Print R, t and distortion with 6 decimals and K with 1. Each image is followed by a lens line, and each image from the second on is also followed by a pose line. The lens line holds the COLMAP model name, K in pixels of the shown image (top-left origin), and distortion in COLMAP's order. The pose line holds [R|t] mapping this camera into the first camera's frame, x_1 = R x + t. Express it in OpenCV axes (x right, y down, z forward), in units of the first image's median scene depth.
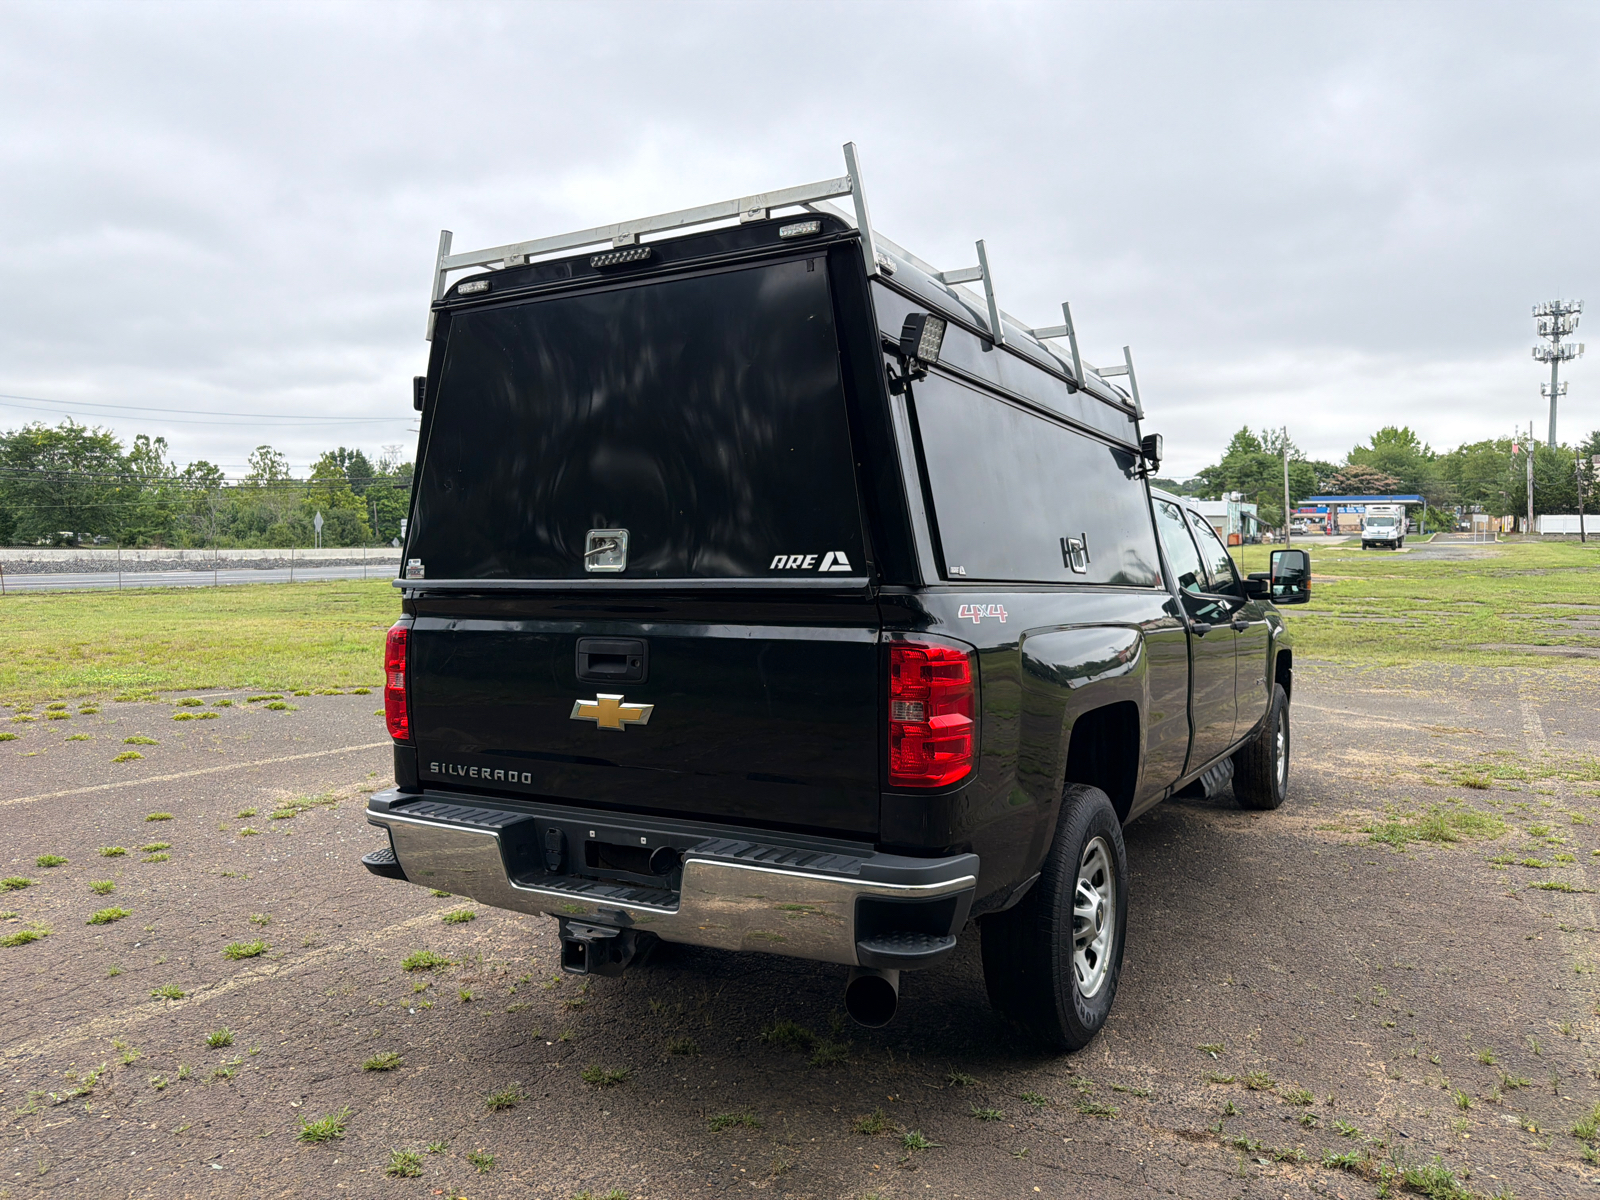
lens RADIAL K [[1129.5, 0, 805.0], [0, 1129.5, 605.2], [0, 0, 1]] dist [0.033320, -0.038176]
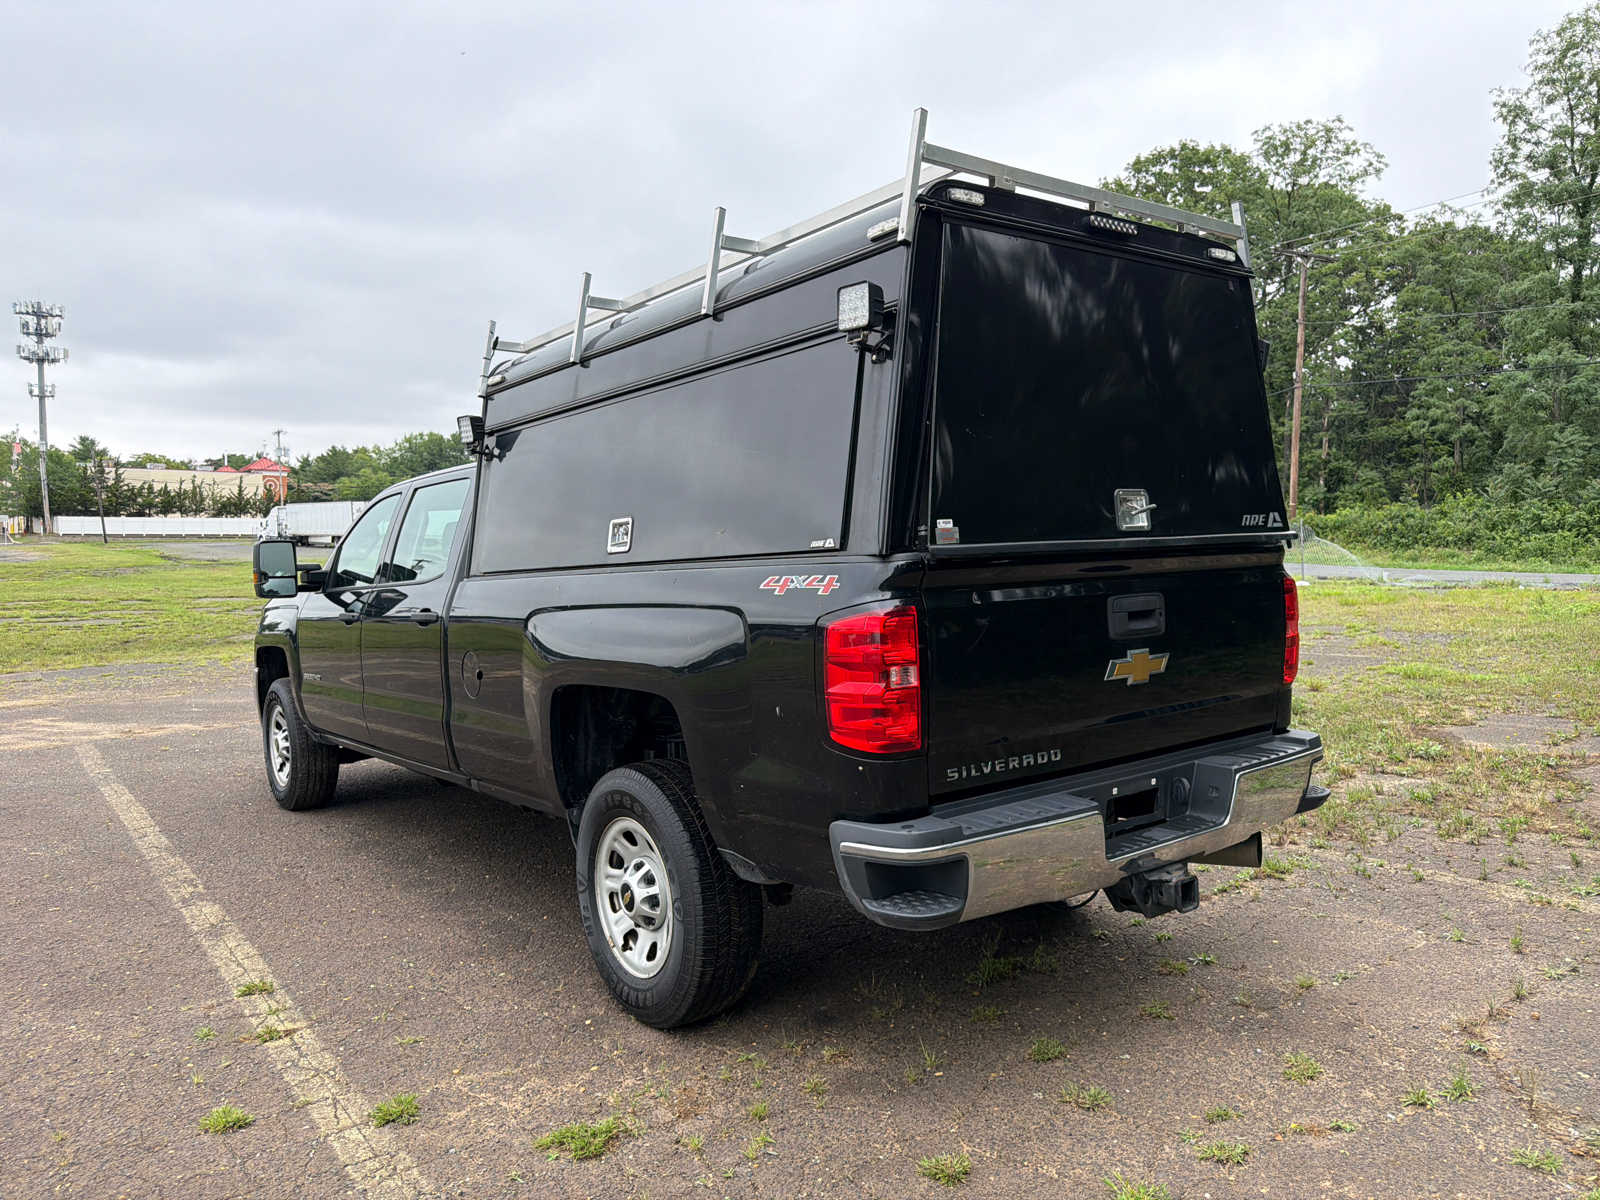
lens RADIAL K [[1129.5, 0, 798.4], [0, 1129.5, 606.9], [0, 0, 1]] dist [0.033320, -0.038176]
pose [[0.384609, -0.056722, 0.921335, -0.051696], [0.057098, 0.997661, 0.037586, -0.000676], [-0.921312, 0.038151, 0.386948, 0.036557]]
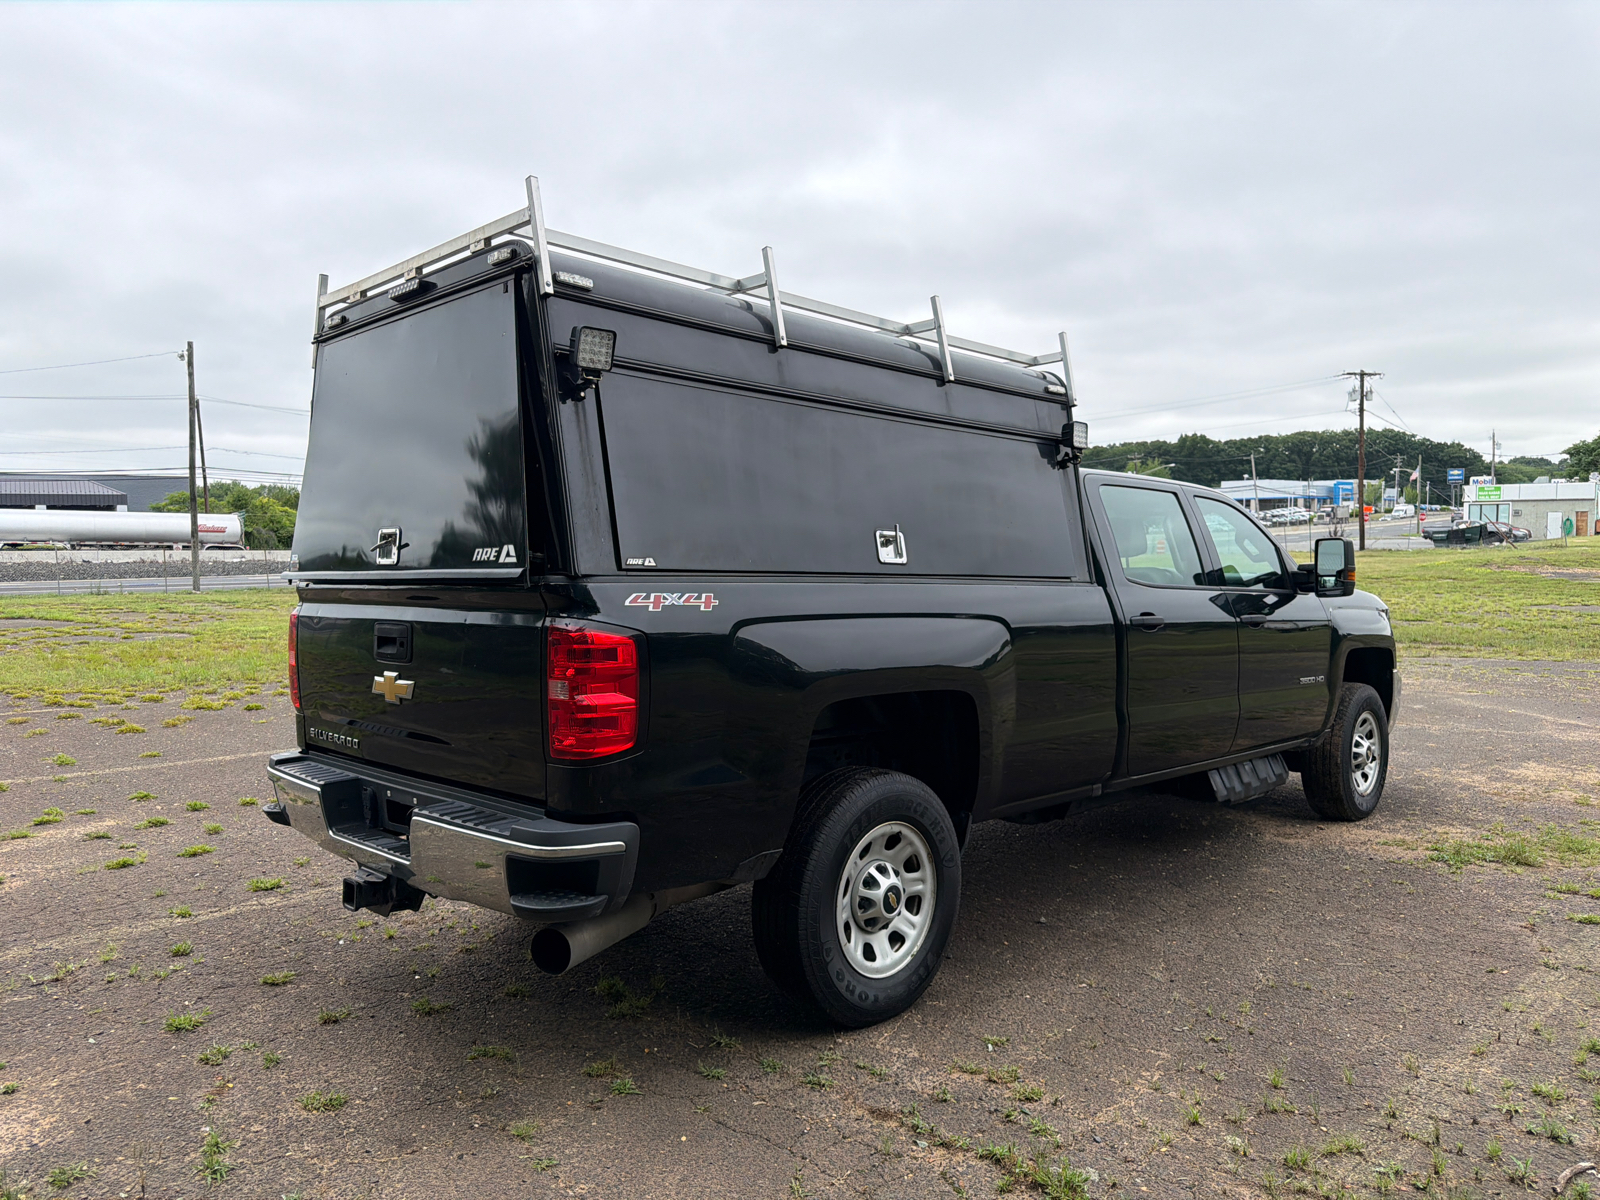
lens RADIAL K [[1129.5, 0, 799.8], [0, 1129.5, 606.1], [0, 0, 1]] dist [0.033320, -0.038176]
pose [[0.964962, 0.004595, -0.262349, 0.021796], [-0.003232, 0.999979, 0.005625, 0.000201], [0.262369, -0.004580, 0.964957, -0.000079]]
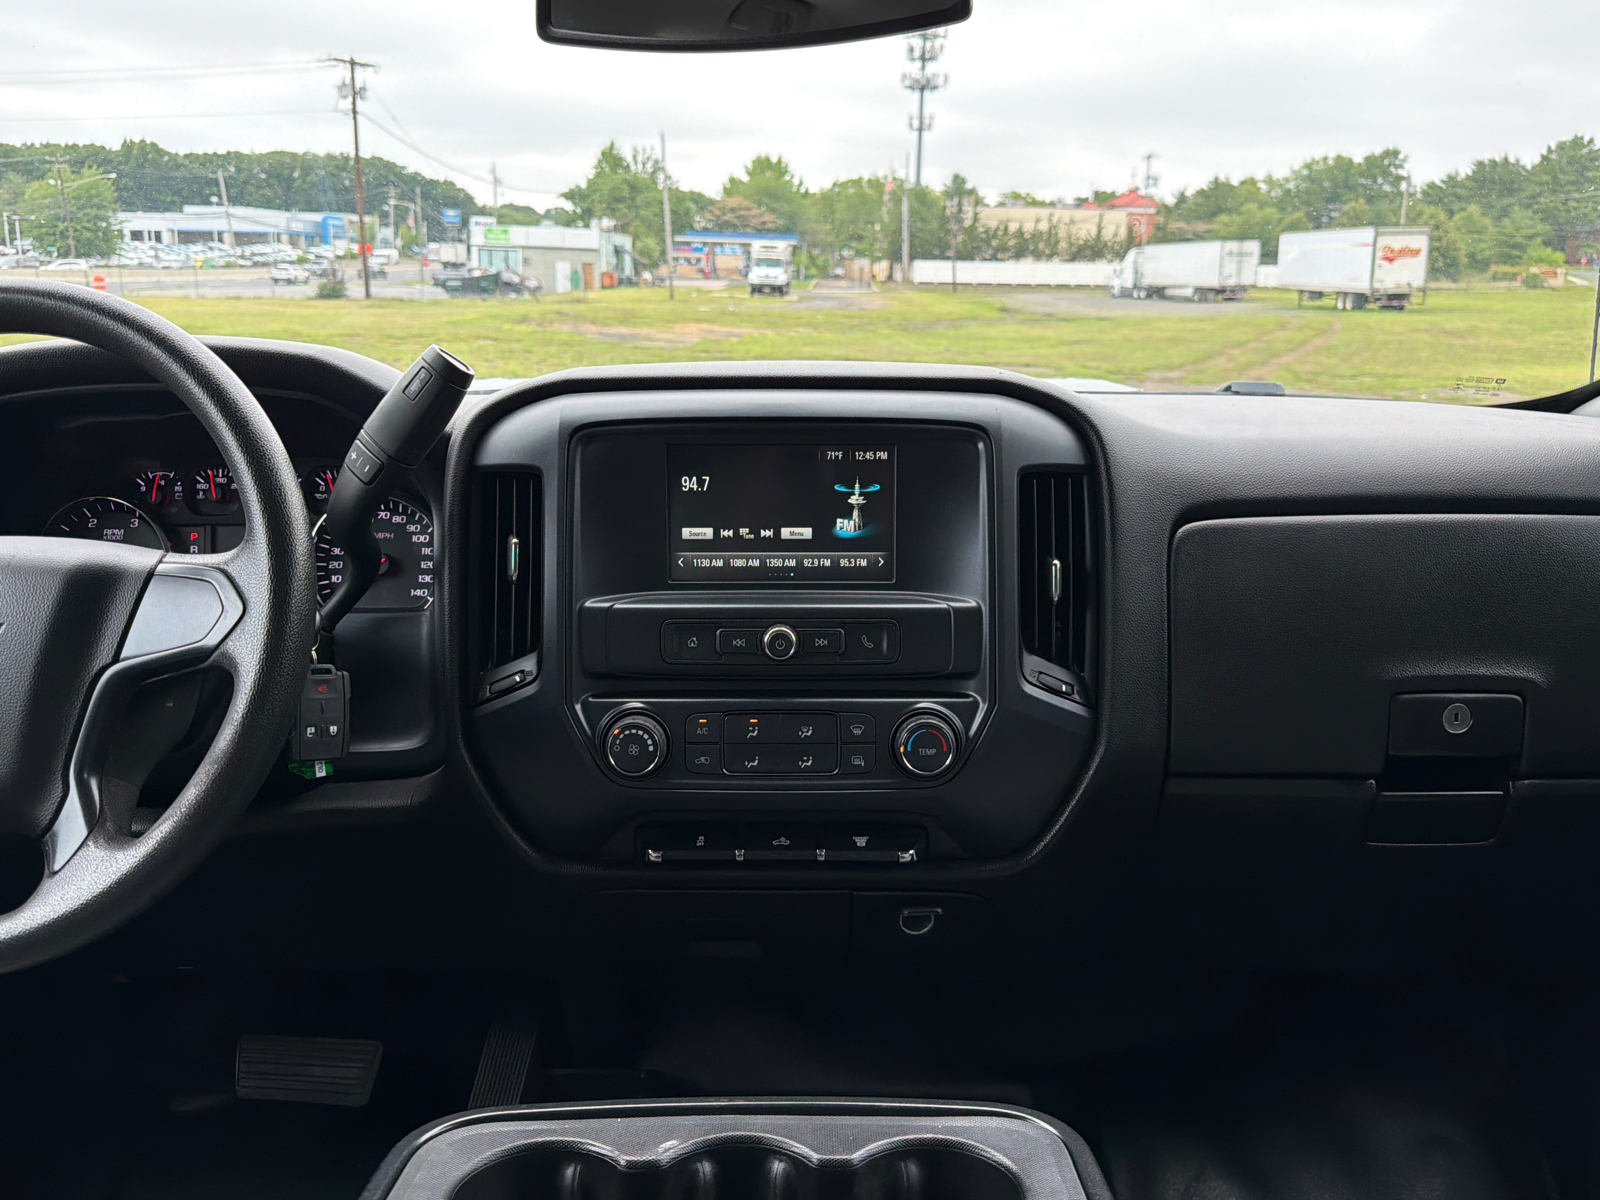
lens RADIAL K [[1339.6, 0, 792.3], [0, 1339.6, 600.5], [0, 0, 1]] dist [0.067516, -0.118303]
pose [[0.878225, -0.090237, 0.469658, 0.036296], [0.006354, 0.984153, 0.177206, -0.003356], [-0.478206, -0.152642, 0.864881, 0.111823]]
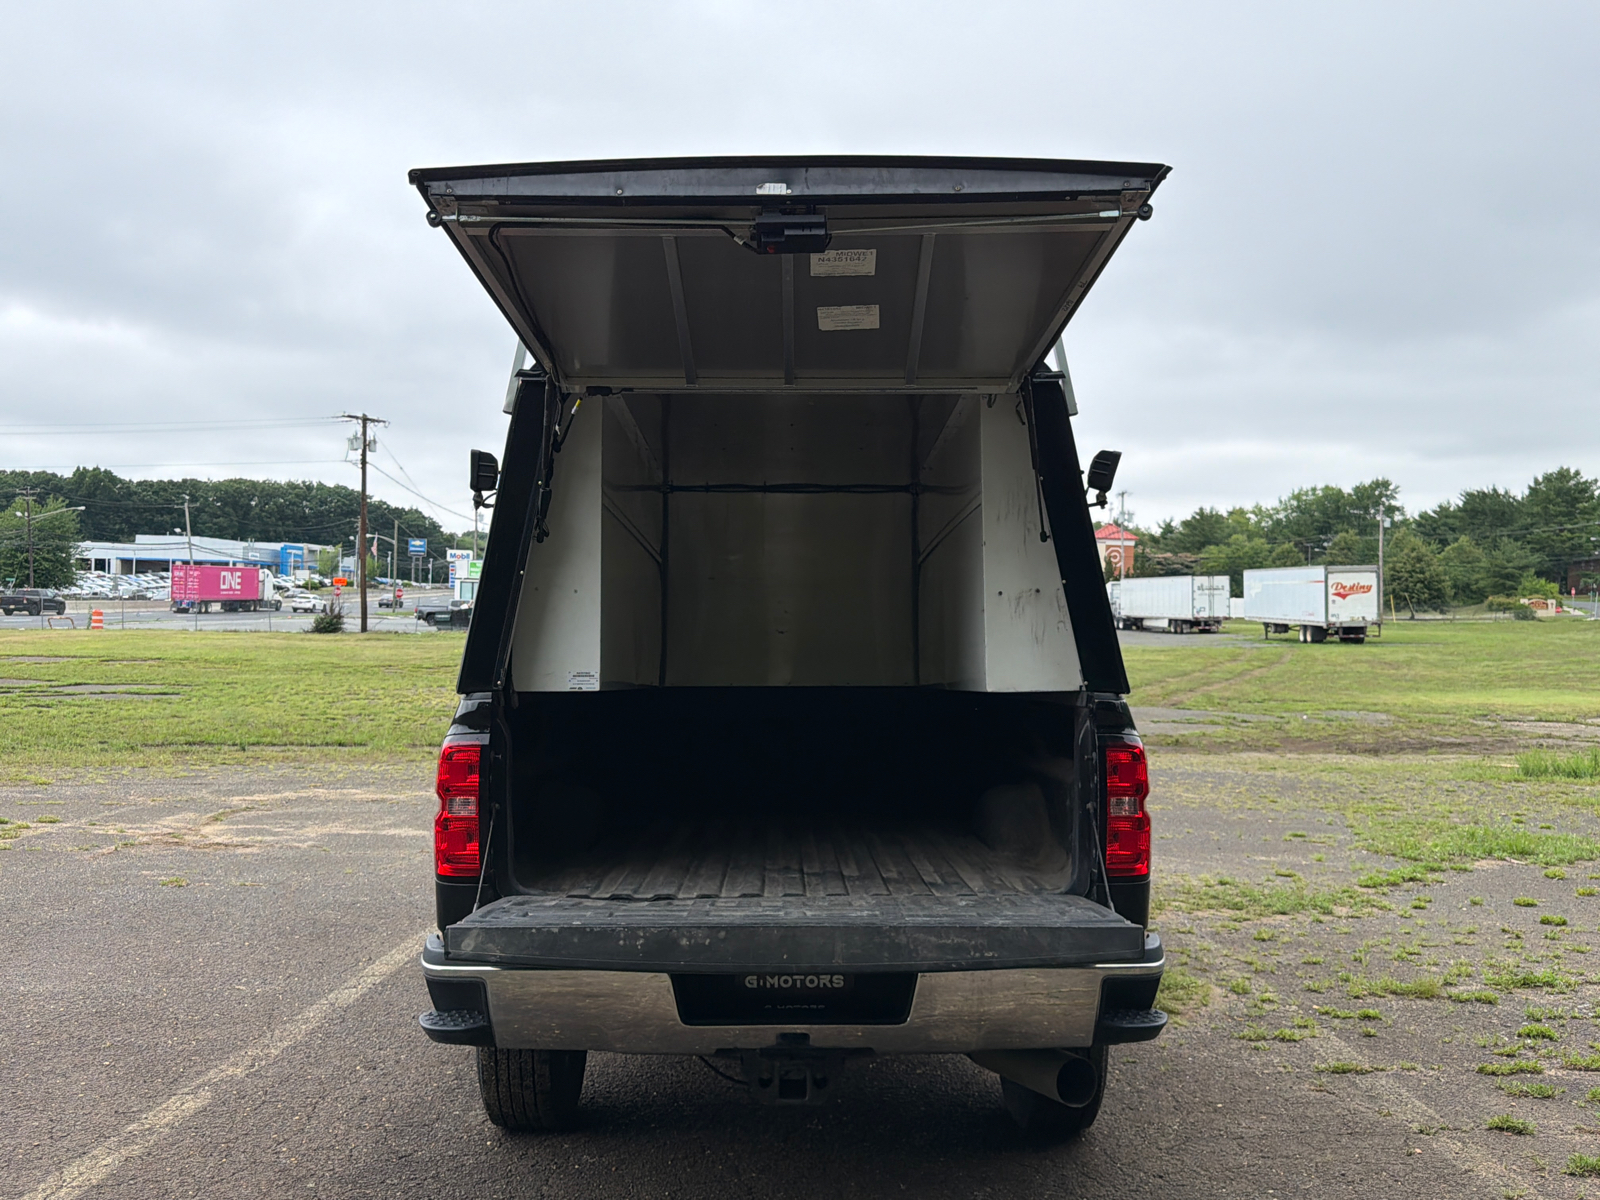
lens RADIAL K [[1472.6, 0, 797.0], [0, 1472.6, 591.0], [0, 0, 1]] dist [0.019530, 0.000000]
pose [[0.869497, 0.026801, 0.493211, -0.014526], [0.007089, 0.997747, -0.066713, -0.001499], [-0.493888, 0.061503, 0.867348, 0.019568]]
